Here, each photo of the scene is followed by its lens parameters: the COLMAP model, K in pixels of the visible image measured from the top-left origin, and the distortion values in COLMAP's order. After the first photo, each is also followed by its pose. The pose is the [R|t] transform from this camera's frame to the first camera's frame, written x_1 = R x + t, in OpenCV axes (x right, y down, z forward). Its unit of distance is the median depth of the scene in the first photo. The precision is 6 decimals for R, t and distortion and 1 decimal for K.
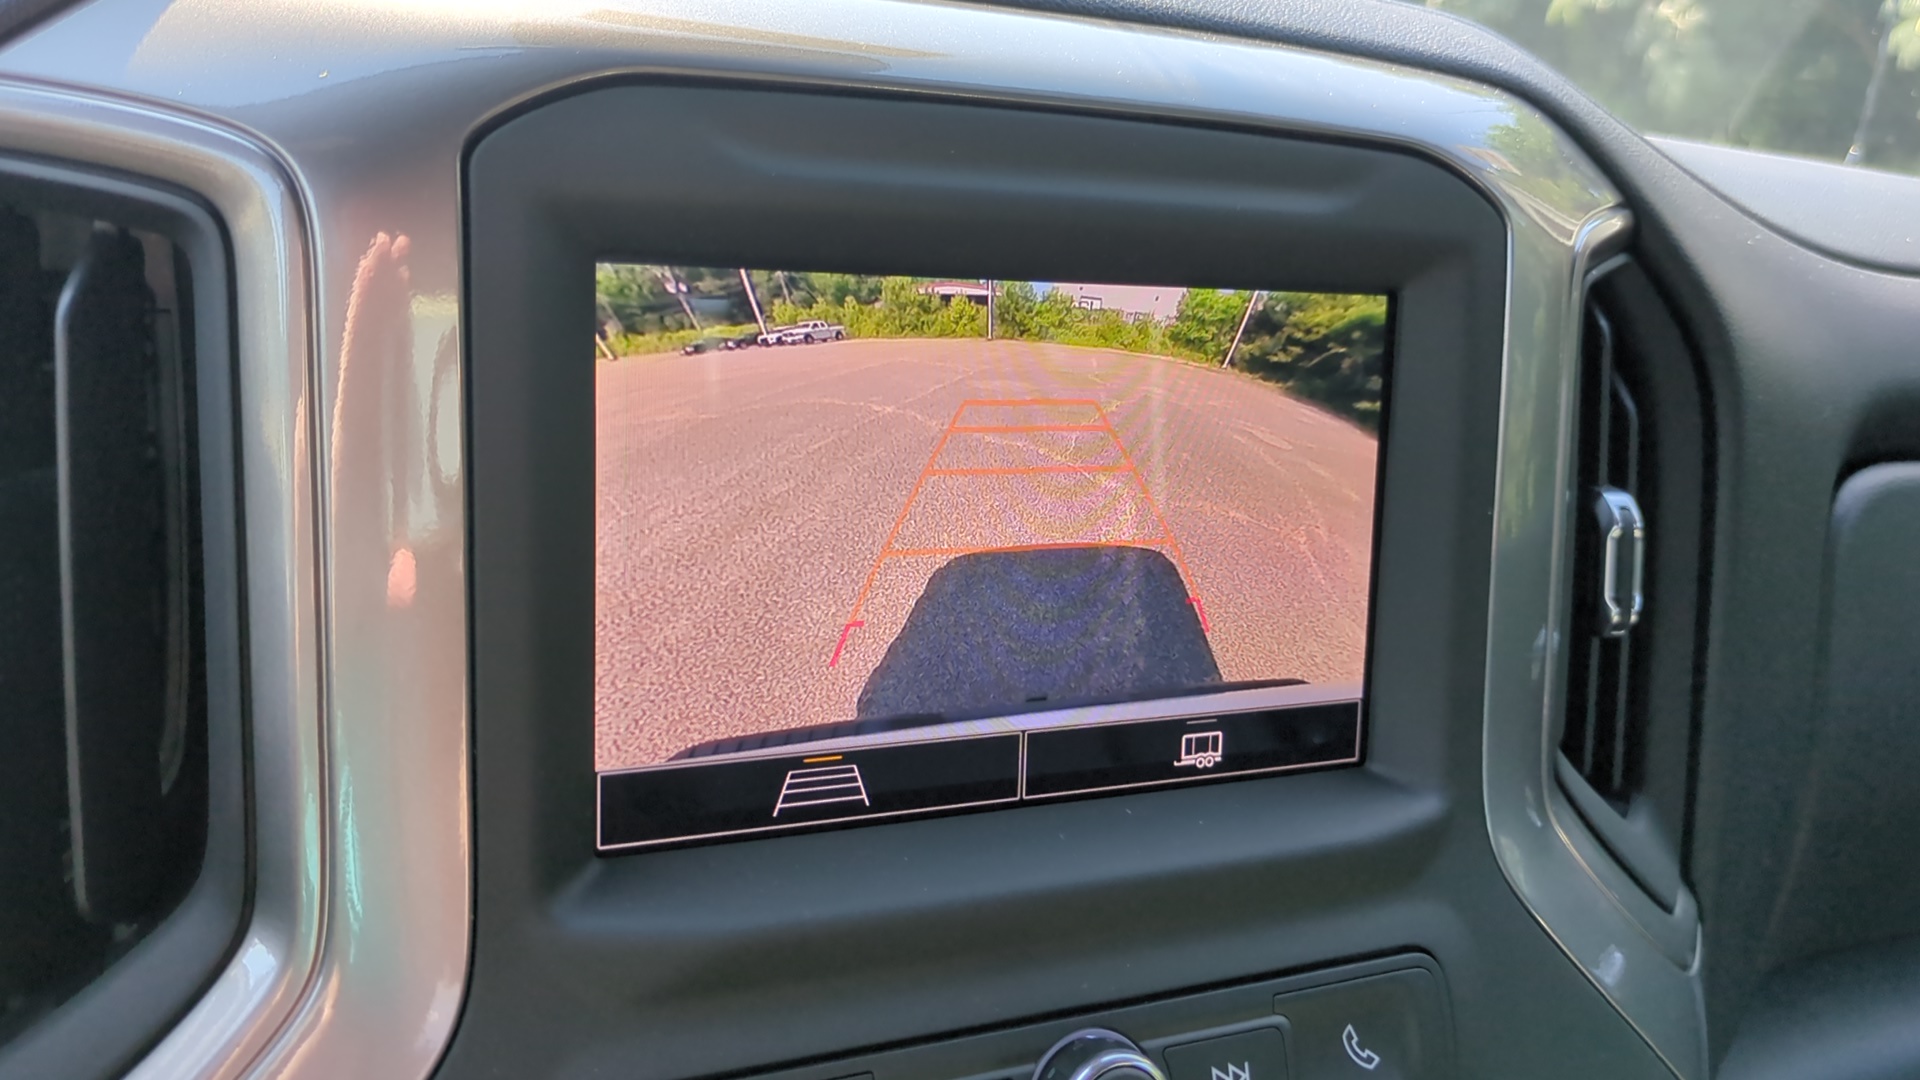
lens RADIAL K [[1642.9, 0, 962.0], [0, 1642.9, 517.9], [0, 0, 1]] dist [0.044775, -0.101971]
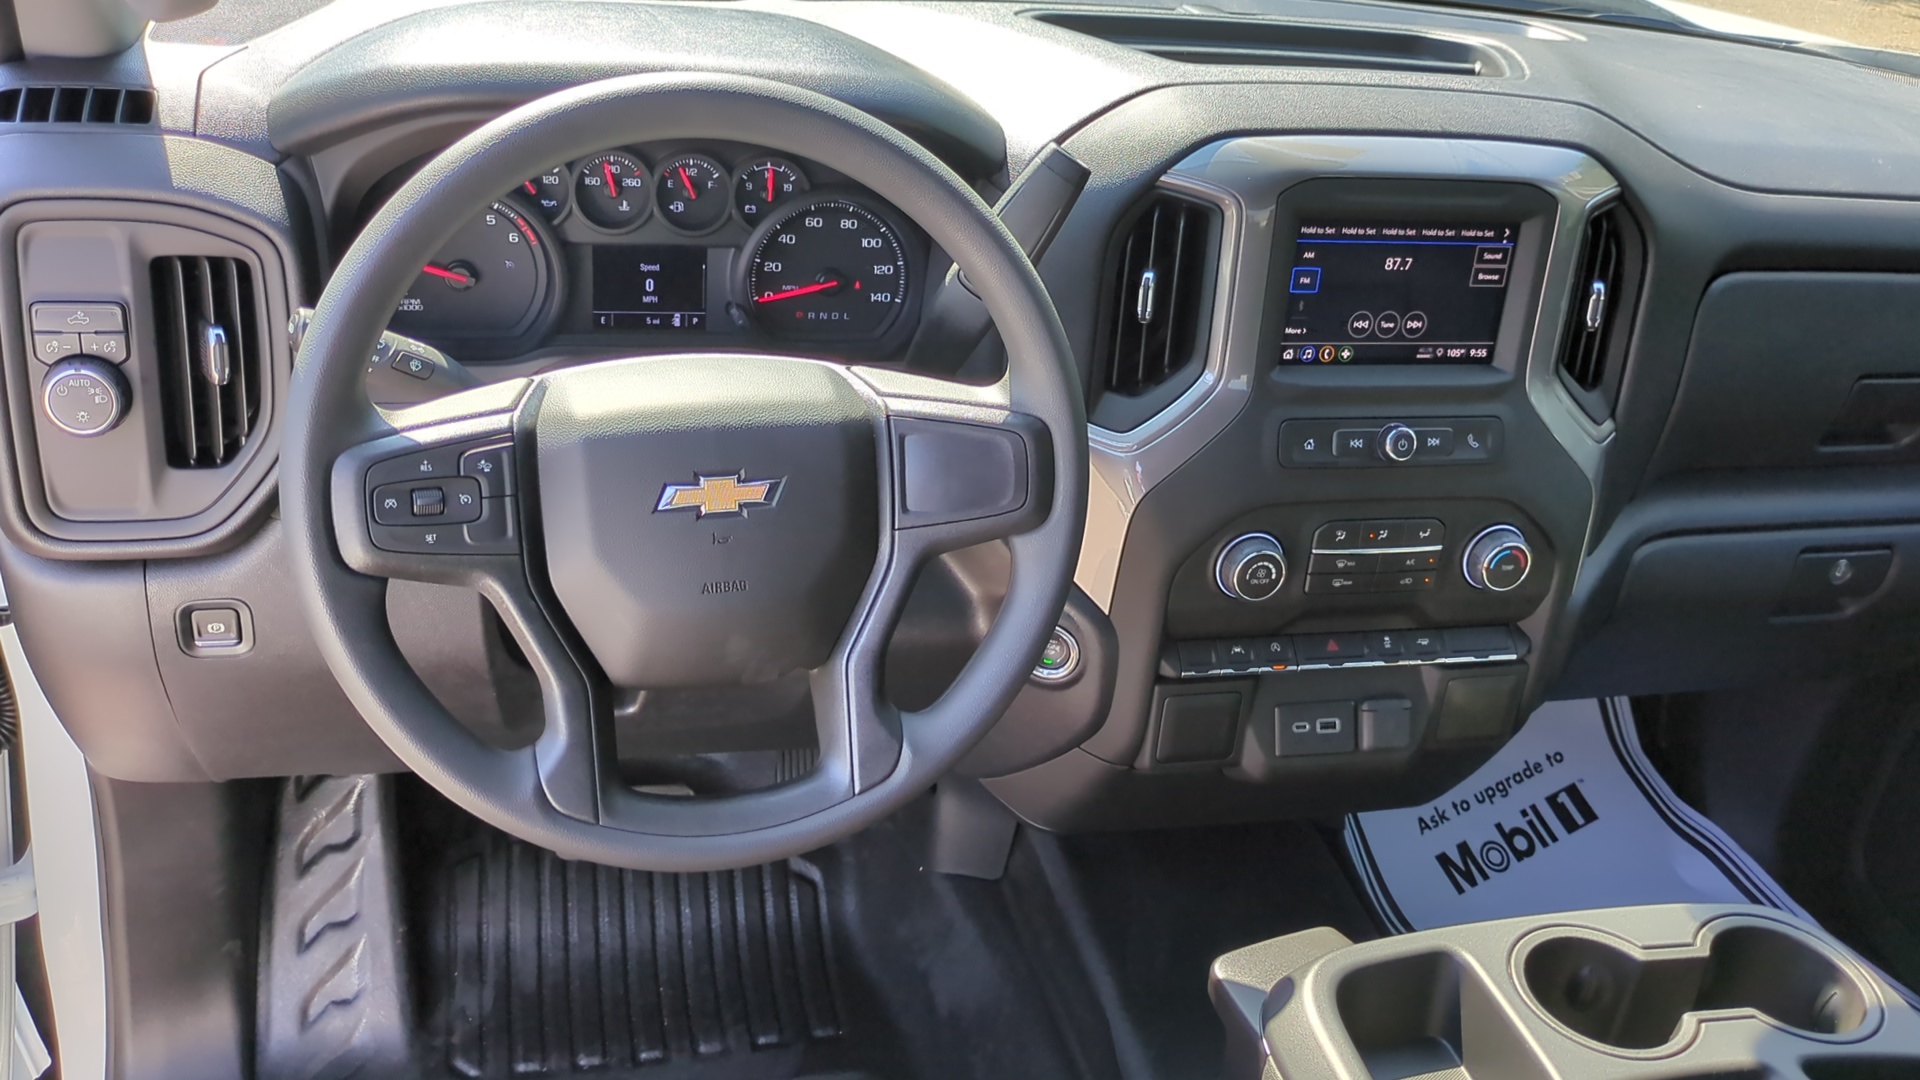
lens RADIAL K [[1642.9, 0, 962.0], [0, 1642.9, 517.9], [0, 0, 1]] dist [0.044775, -0.101971]
pose [[0.979807, 0.113682, -0.164485, -0.204844], [-0.069940, 0.965535, 0.250699, -0.290591], [0.187316, -0.234133, 0.953989, -2.302483]]
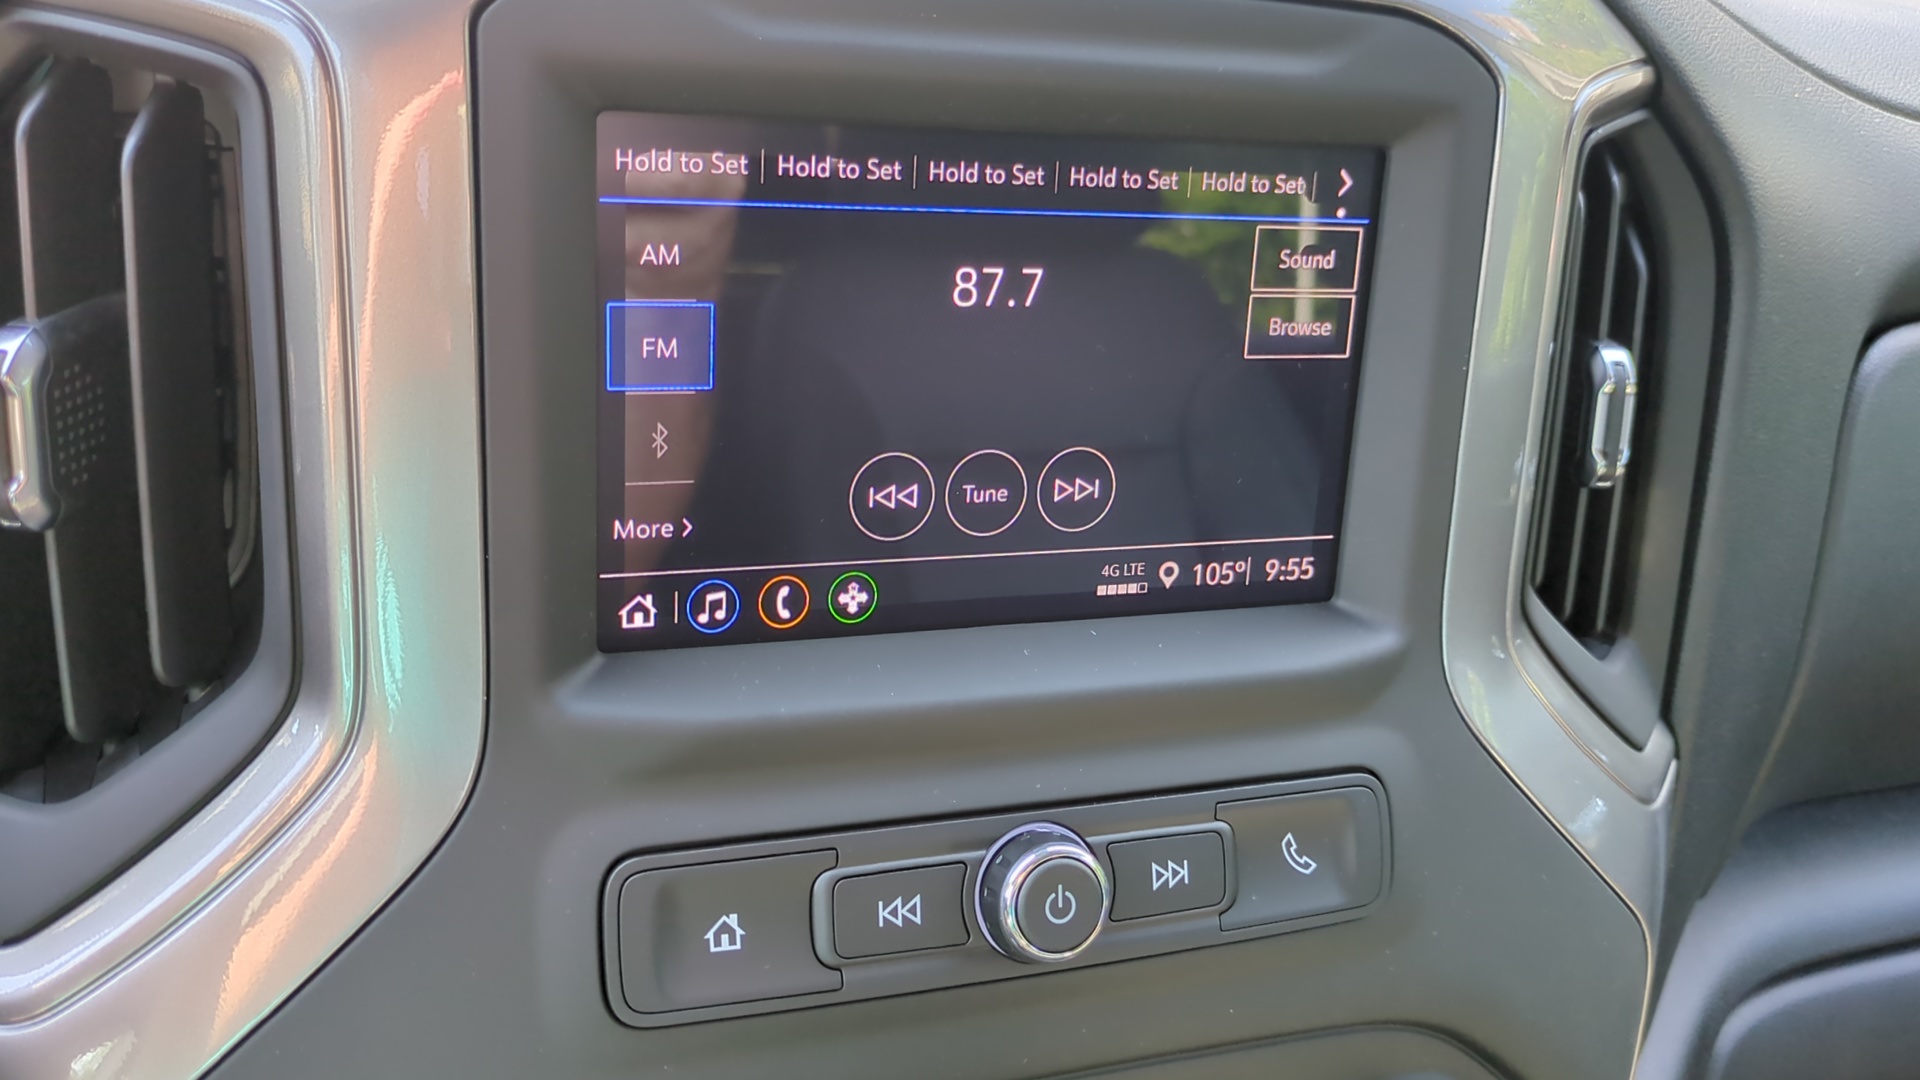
lens RADIAL K [[1642.9, 0, 962.0], [0, 1642.9, 517.9], [0, 0, 1]] dist [0.044775, -0.101971]
pose [[0.995771, 0.043244, -0.081052, 0.085379], [-0.033125, 0.991943, 0.122277, -0.024239], [0.085686, -0.119075, 0.989181, -0.067502]]
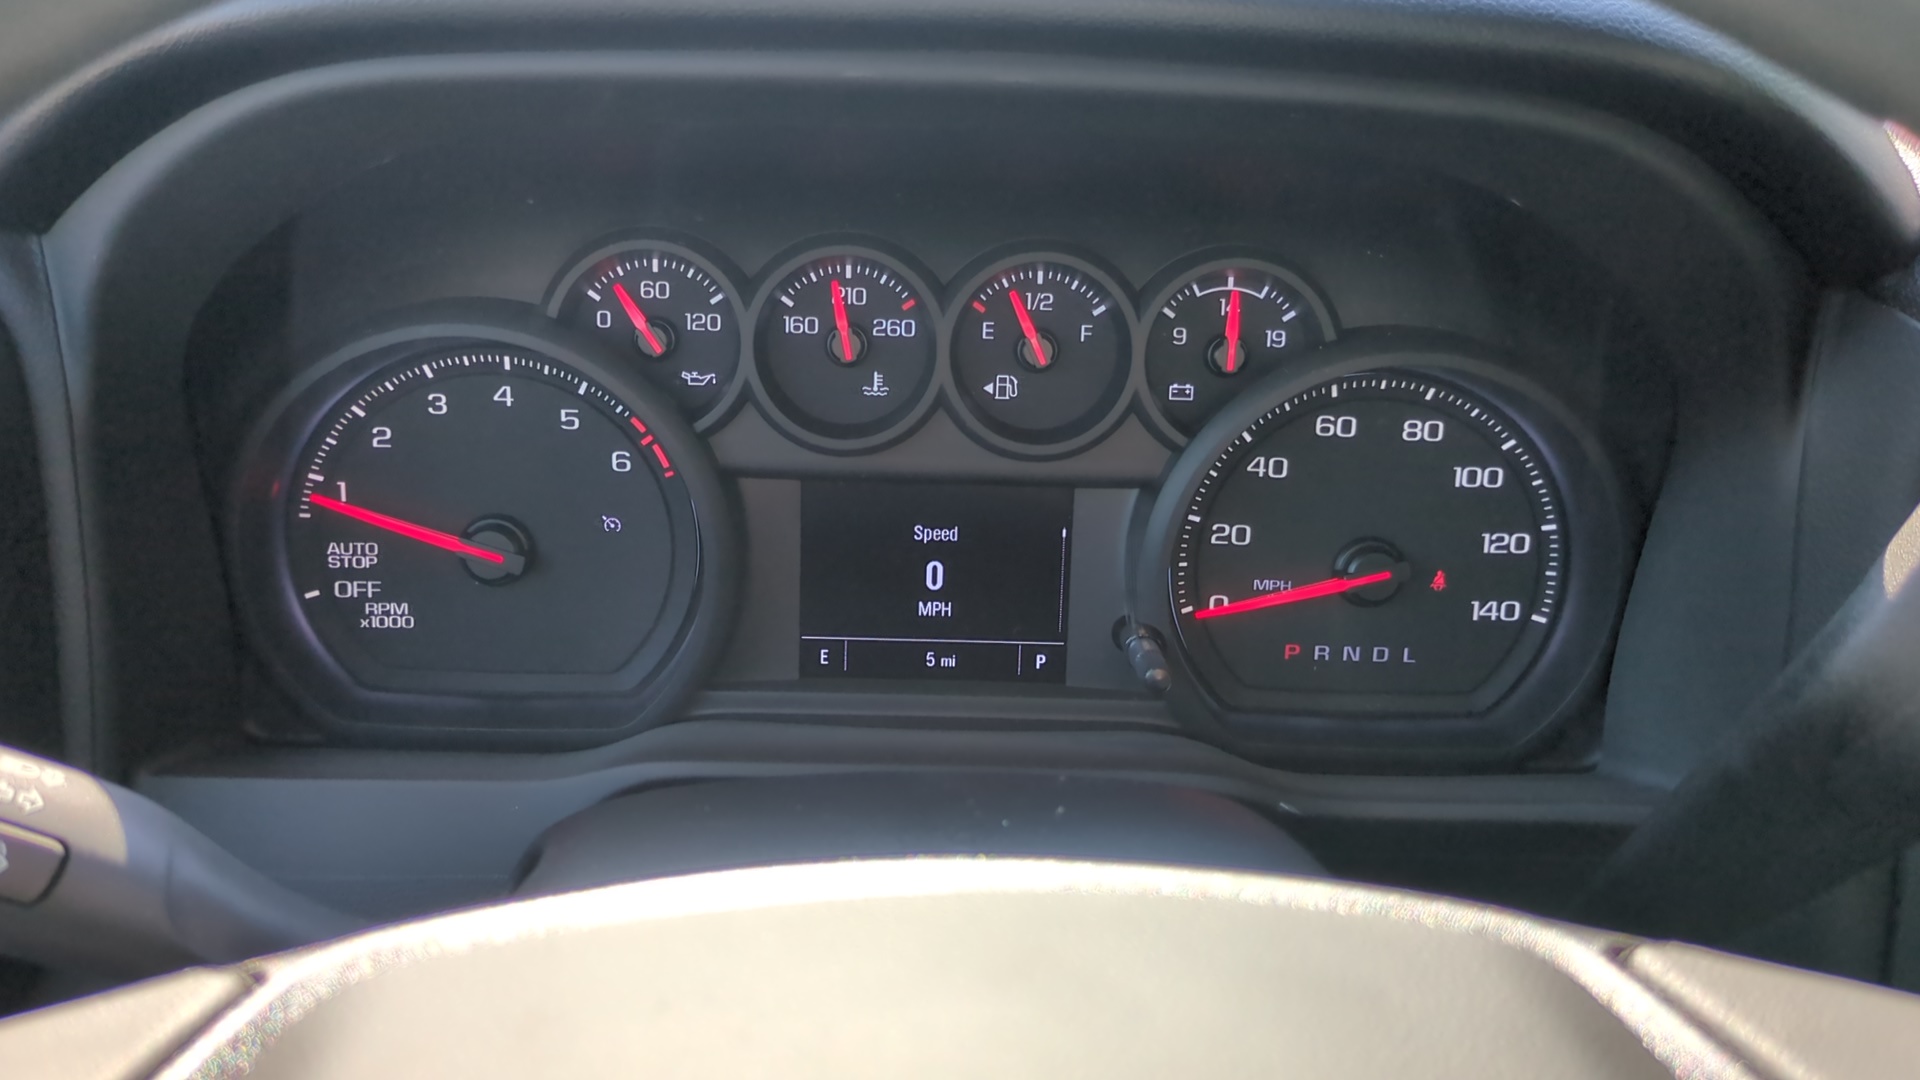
lens RADIAL K [[1642.9, 0, 962.0], [0, 1642.9, 517.9], [0, 0, 1]] dist [0.044775, -0.101971]
pose [[0.907463, 0.088421, -0.410722, -0.787494], [-0.051646, 0.993665, 0.099811, -0.073179], [0.416946, -0.069362, 0.906281, -0.533749]]
